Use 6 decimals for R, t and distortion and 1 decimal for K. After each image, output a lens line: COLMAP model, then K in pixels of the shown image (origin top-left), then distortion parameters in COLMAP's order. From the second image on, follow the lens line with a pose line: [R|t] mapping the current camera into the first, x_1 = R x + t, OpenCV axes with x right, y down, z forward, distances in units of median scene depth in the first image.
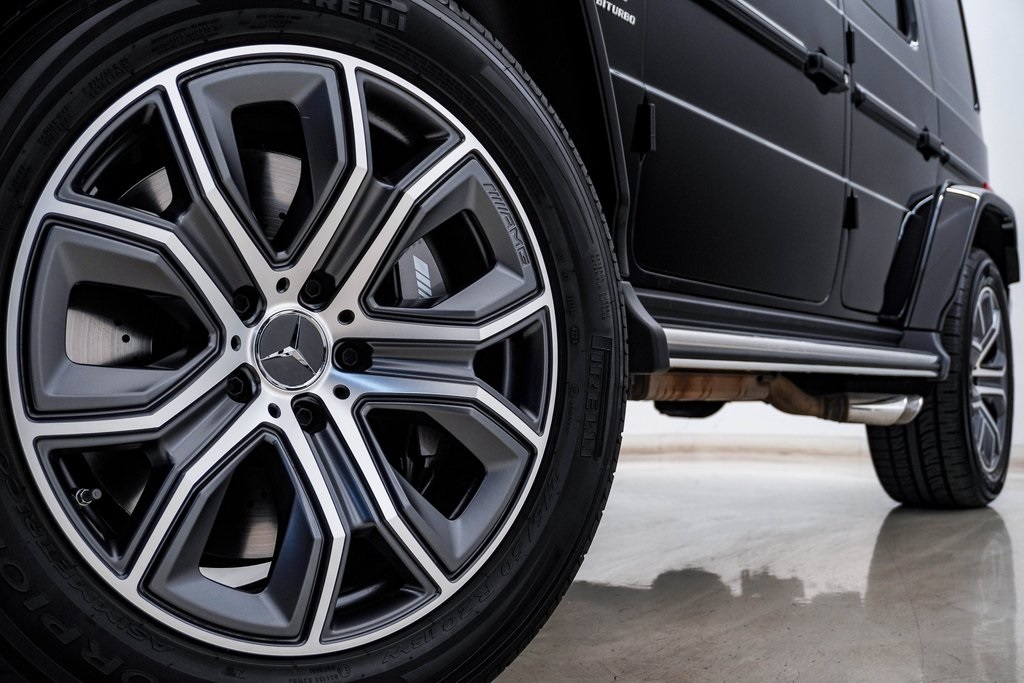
lens RADIAL K [[1247.0, 0, 510.9], [0, 1247.0, 338.8], [0, 0, 1]] dist [0.006711, 0.000000]
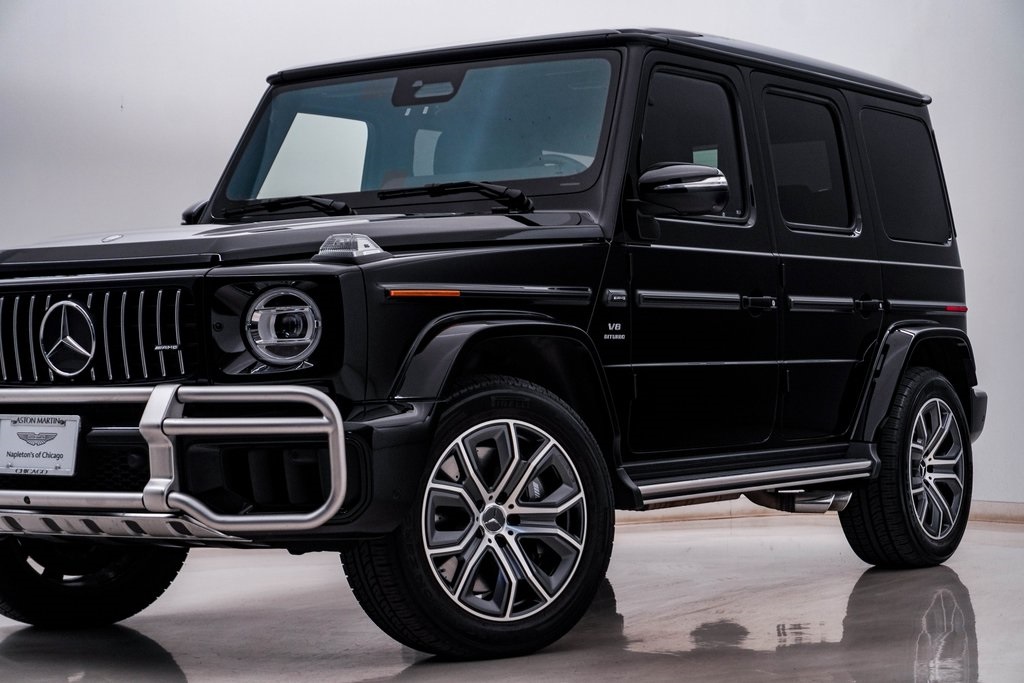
lens RADIAL K [[2203.8, 0, 511.4], [0, 2203.8, 334.0], [0, 0, 1]] dist [-0.002228, 0.000000]
pose [[0.999155, -0.029591, -0.028527, 0.024201], [0.030142, 0.999364, 0.019064, -0.510611], [0.027944, -0.019908, 0.999411, -4.051446]]
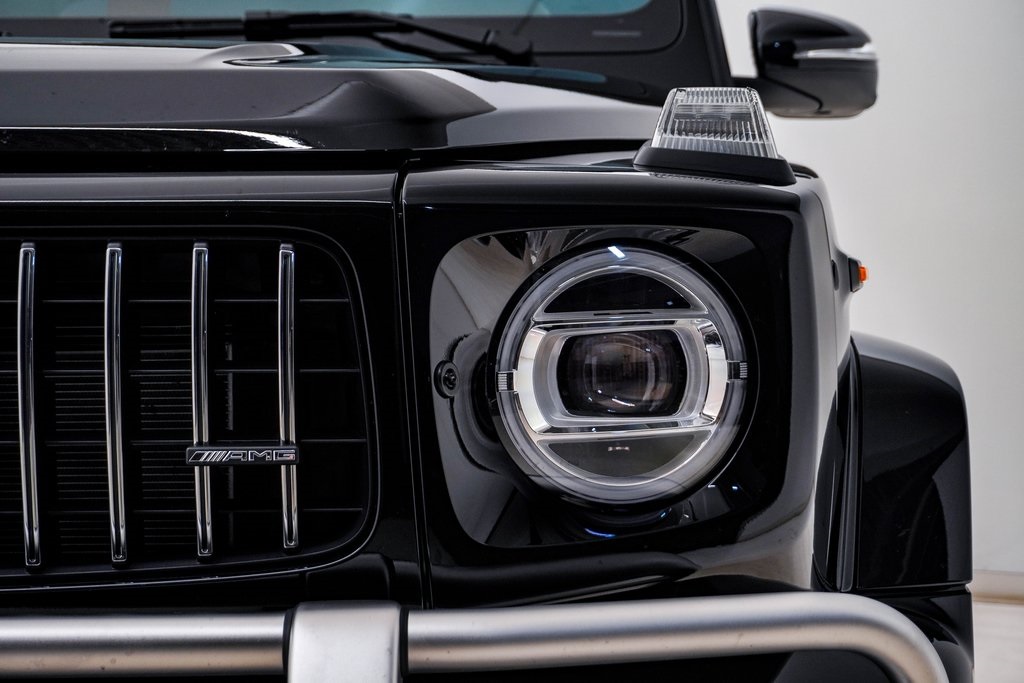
lens RADIAL K [[2044.9, 0, 511.8], [0, 2044.9, 341.3], [0, 0, 1]] dist [-0.149293, 0.000000]
pose [[0.851968, -0.027460, 0.522873, -1.361268], [0.000524, 0.998668, 0.051593, -0.543288], [-0.523593, -0.043681, 0.850848, -0.392180]]
